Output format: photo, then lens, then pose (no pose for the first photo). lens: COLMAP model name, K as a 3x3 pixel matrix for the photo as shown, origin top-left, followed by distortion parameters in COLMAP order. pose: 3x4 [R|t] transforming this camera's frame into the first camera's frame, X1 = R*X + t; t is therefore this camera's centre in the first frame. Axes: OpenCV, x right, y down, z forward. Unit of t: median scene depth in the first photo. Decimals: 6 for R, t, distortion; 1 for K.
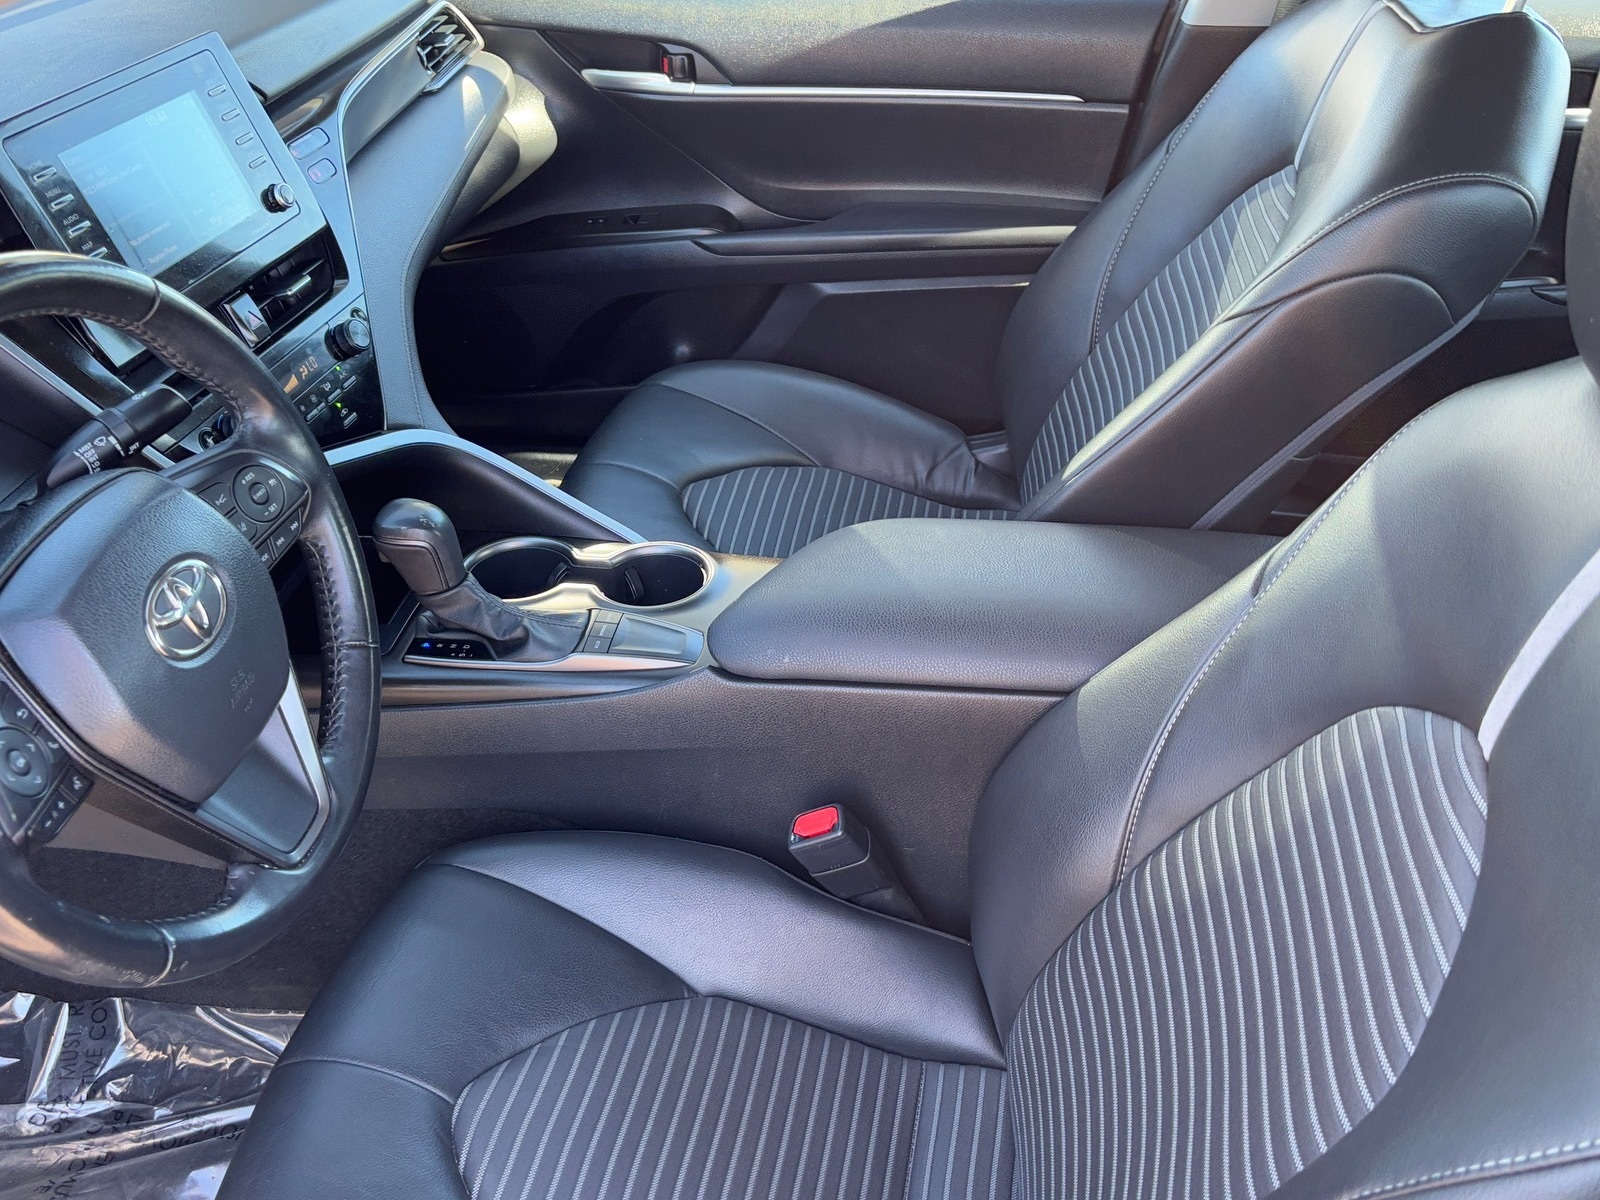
lens RADIAL K [[1478.2, 0, 804.1], [0, 1478.2, 604.6], [0, 0, 1]] dist [0.005252, 0.000000]
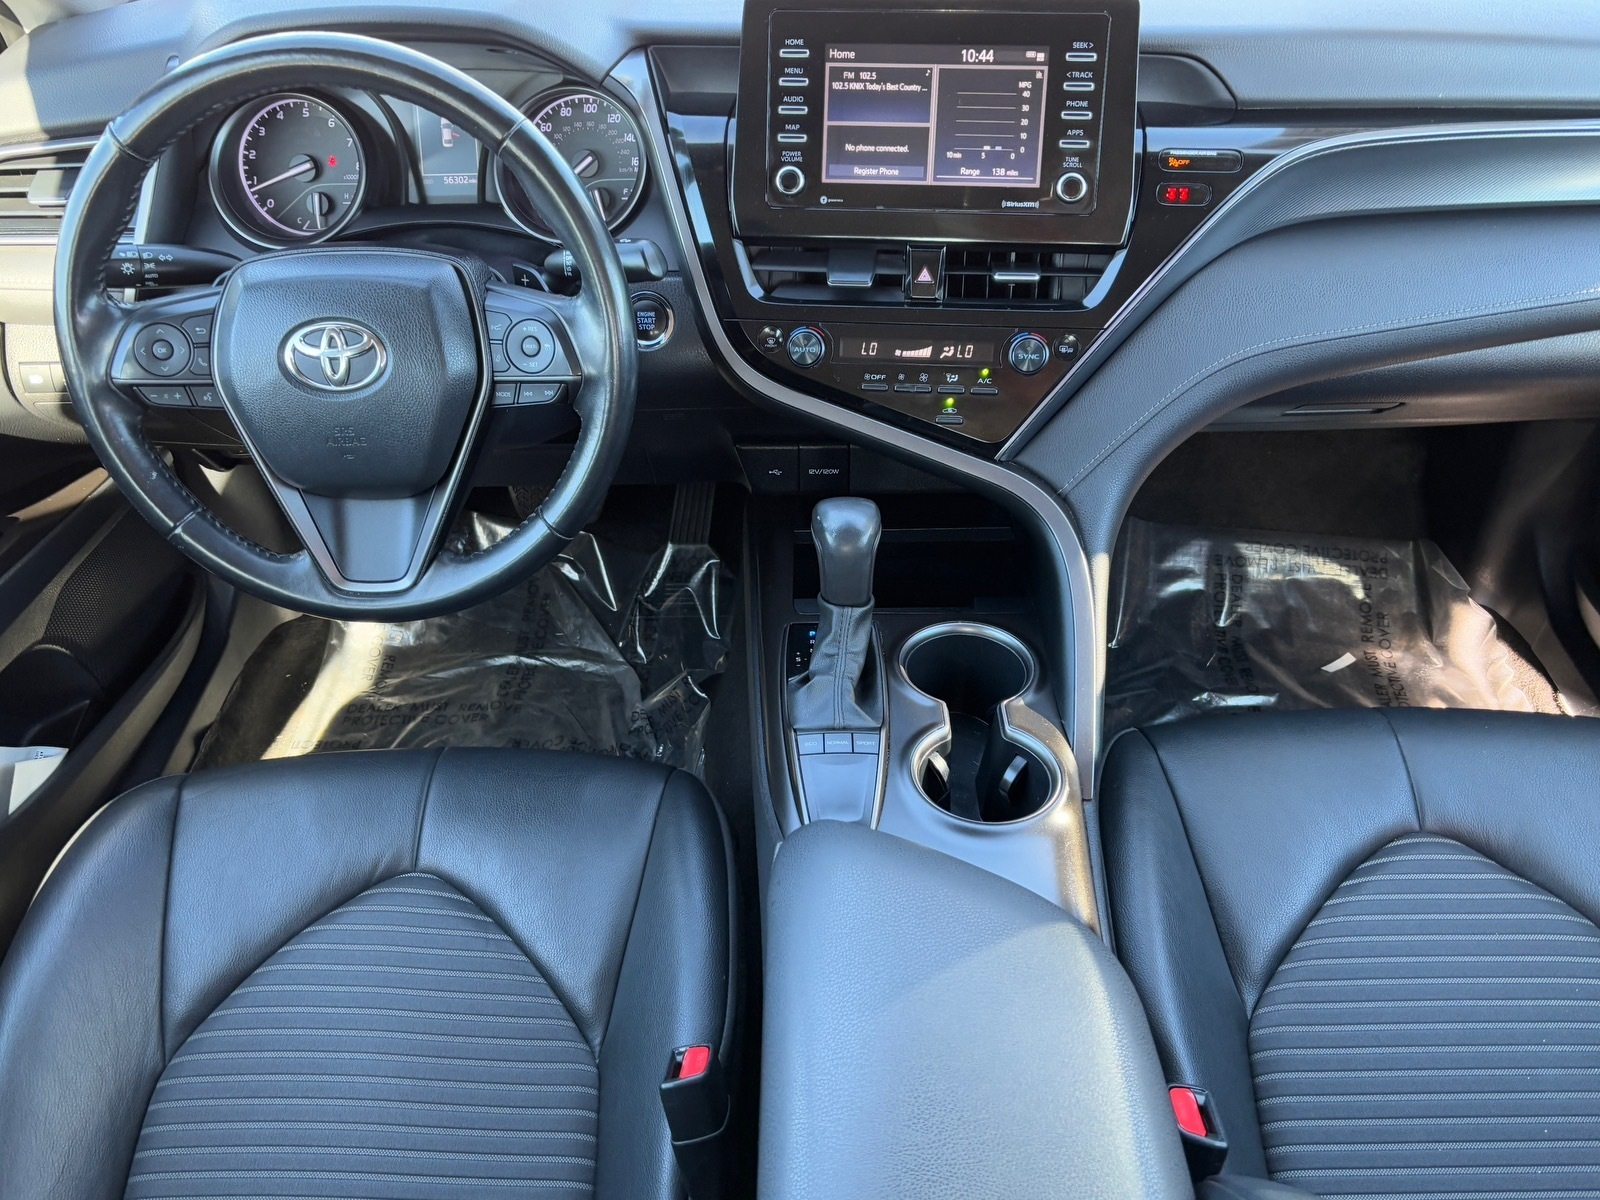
lens RADIAL K [[1354.3, 0, 793.3], [0, 1354.3, 611.0], [0, 0, 1]] dist [0.023283, -0.020328]
pose [[0.127369, 0.610505, -0.781704, 0.432368], [-0.546889, 0.700722, 0.458150, -0.386088], [0.827460, 0.369151, 0.423128, 0.612714]]
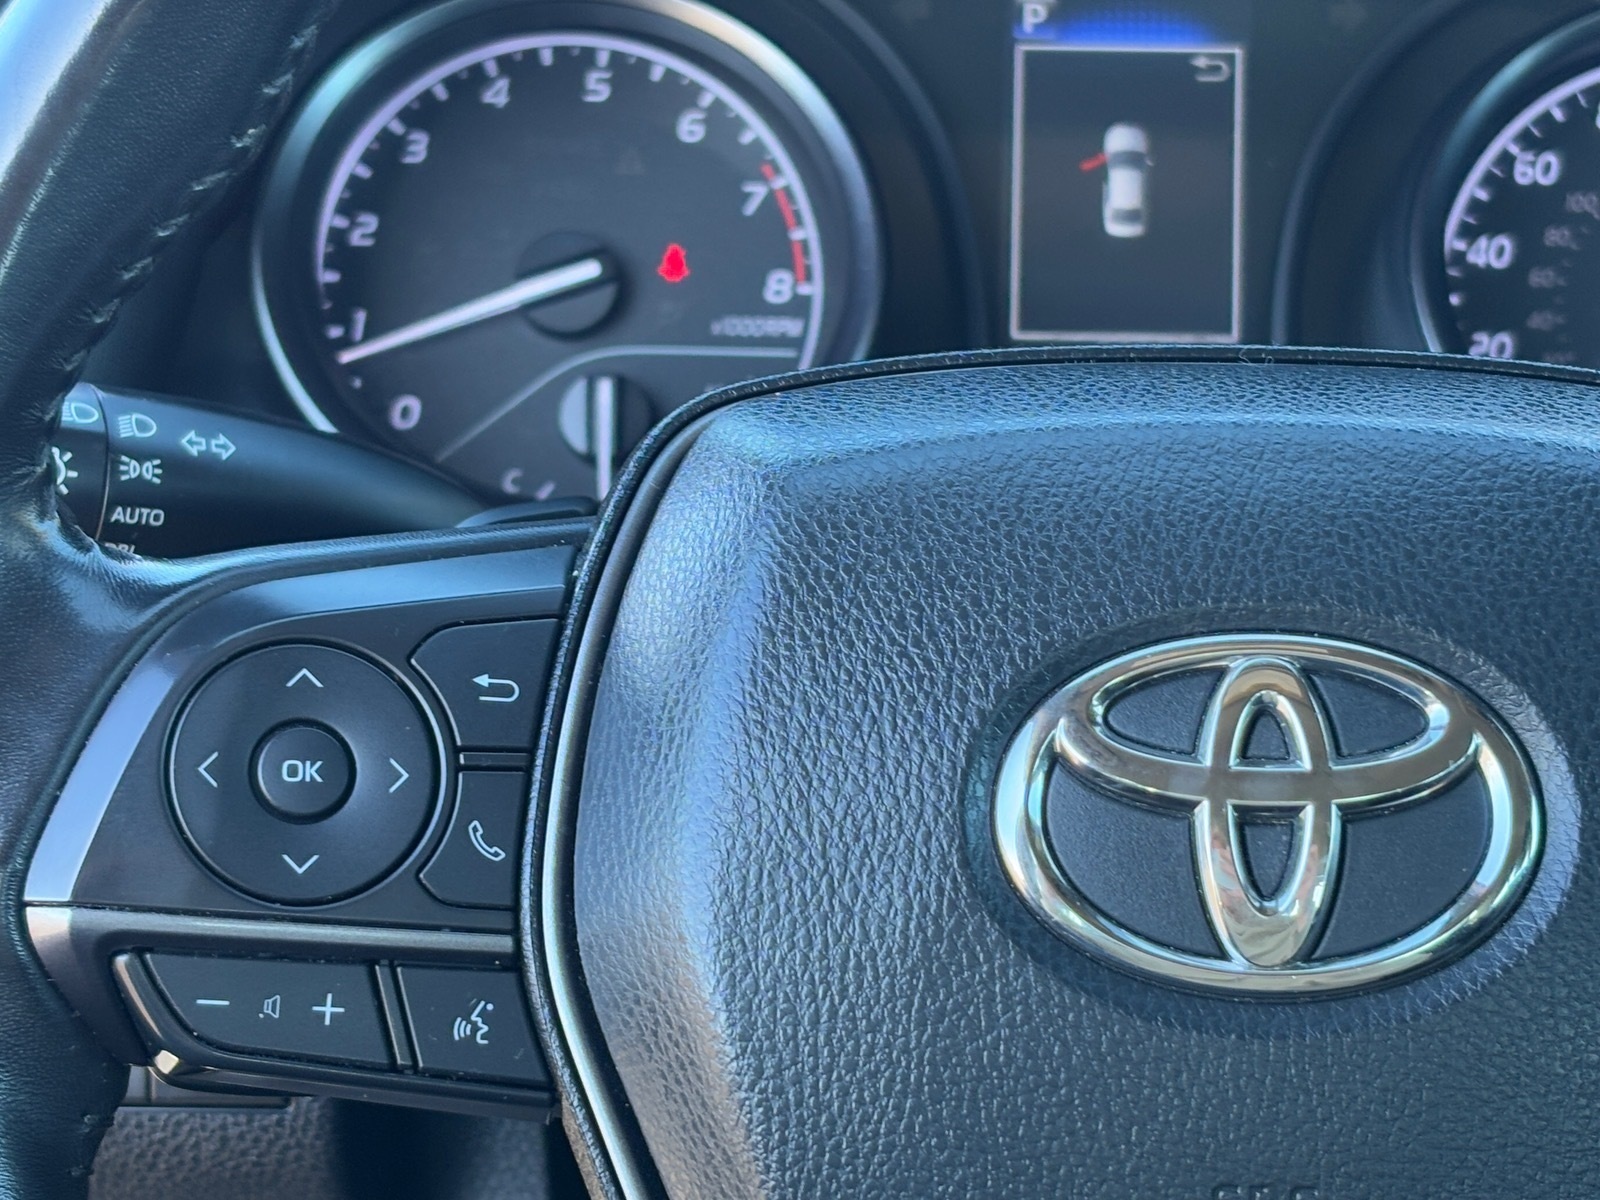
lens RADIAL K [[3534.5, 0, 777.6], [0, 3534.5, 641.5], [0, 0, 1]] dist [0.140259, 0.000000]
pose [[0.120719, 0.262669, -0.957304, 0.069450], [-0.578197, 0.802494, 0.147279, -0.038198], [0.806917, 0.535731, 0.248751, 0.524991]]
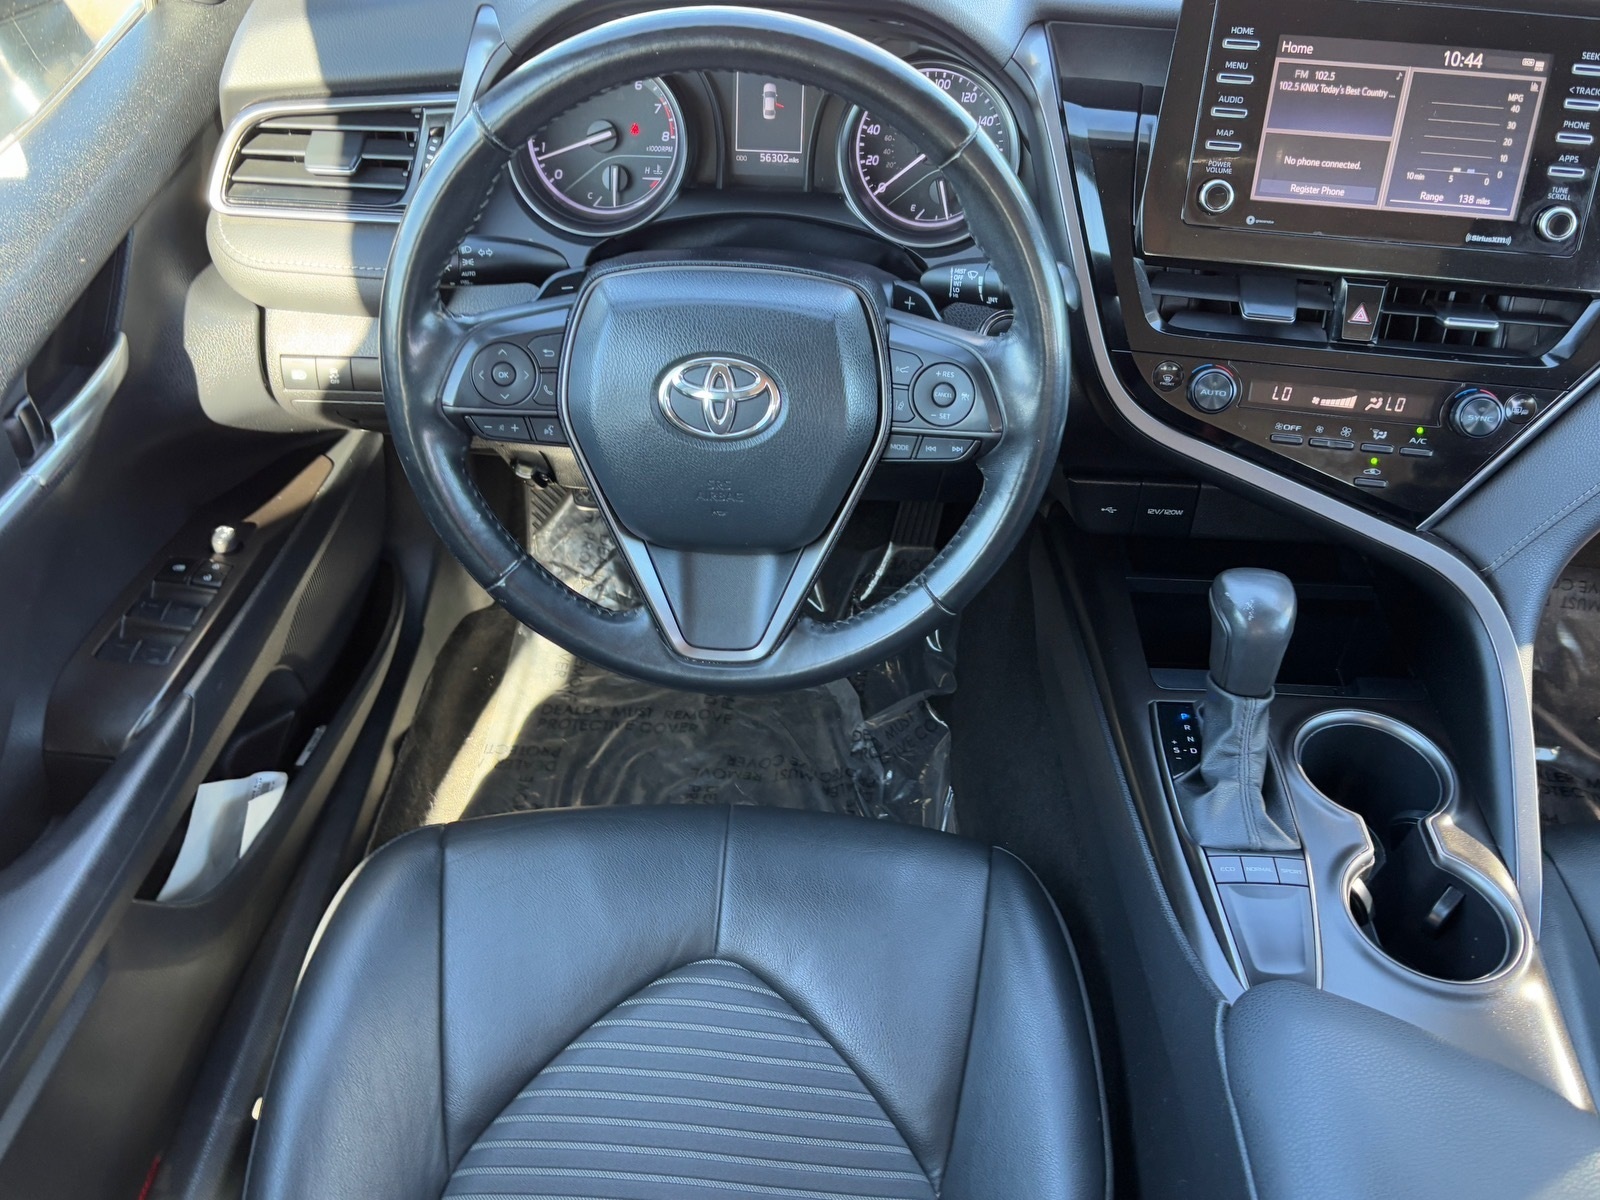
lens RADIAL K [[1354.3, 0, 816.5], [0, 1354.3, 605.9], [0, 0, 1]] dist [0.023283, -0.020328]
pose [[0.104232, 0.663540, -0.740844, 0.260131], [-0.586085, 0.642800, 0.493268, -0.275557], [0.803517, 0.382784, 0.455891, 0.454430]]
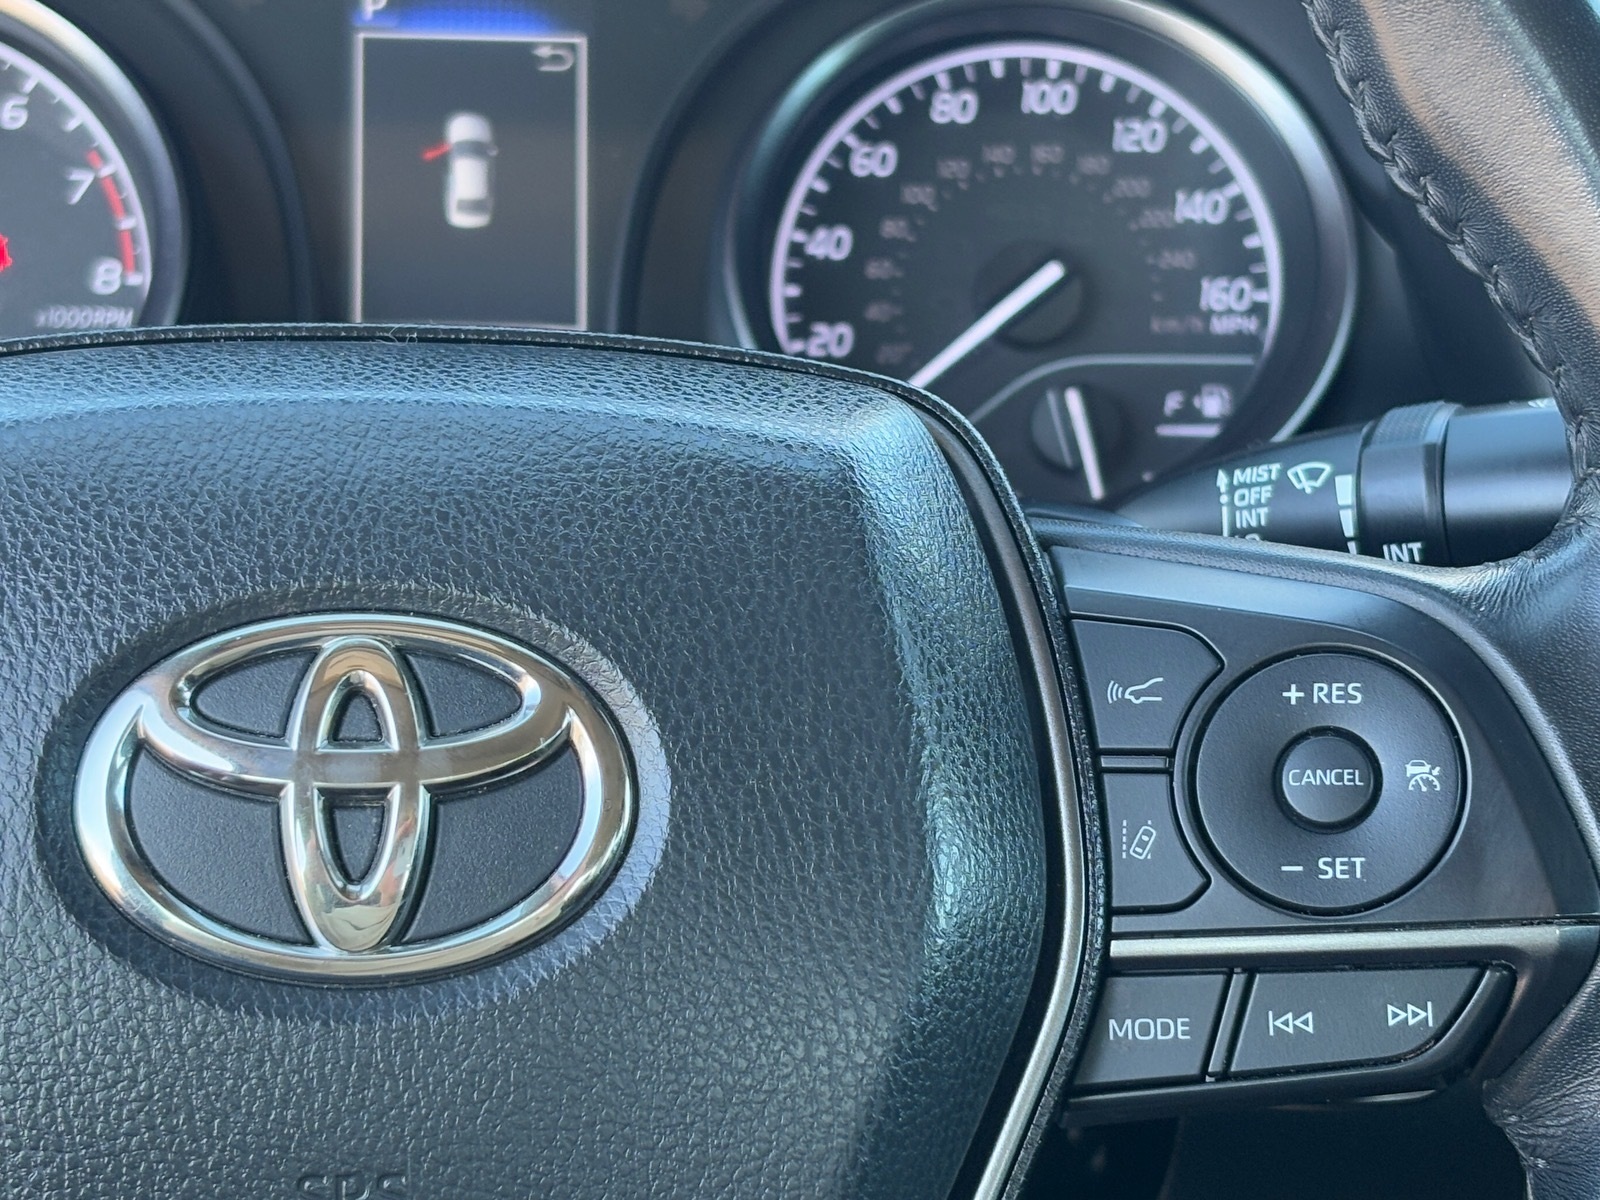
lens RADIAL K [[3534.5, 0, 856.0], [0, 3534.5, 644.1], [0, 0, 1]] dist [0.140259, 0.000000]
pose [[0.223044, 0.256948, -0.940335, 0.075748], [-0.577933, 0.811676, 0.084708, -0.072294], [0.785013, 0.524557, 0.329538, 0.580655]]
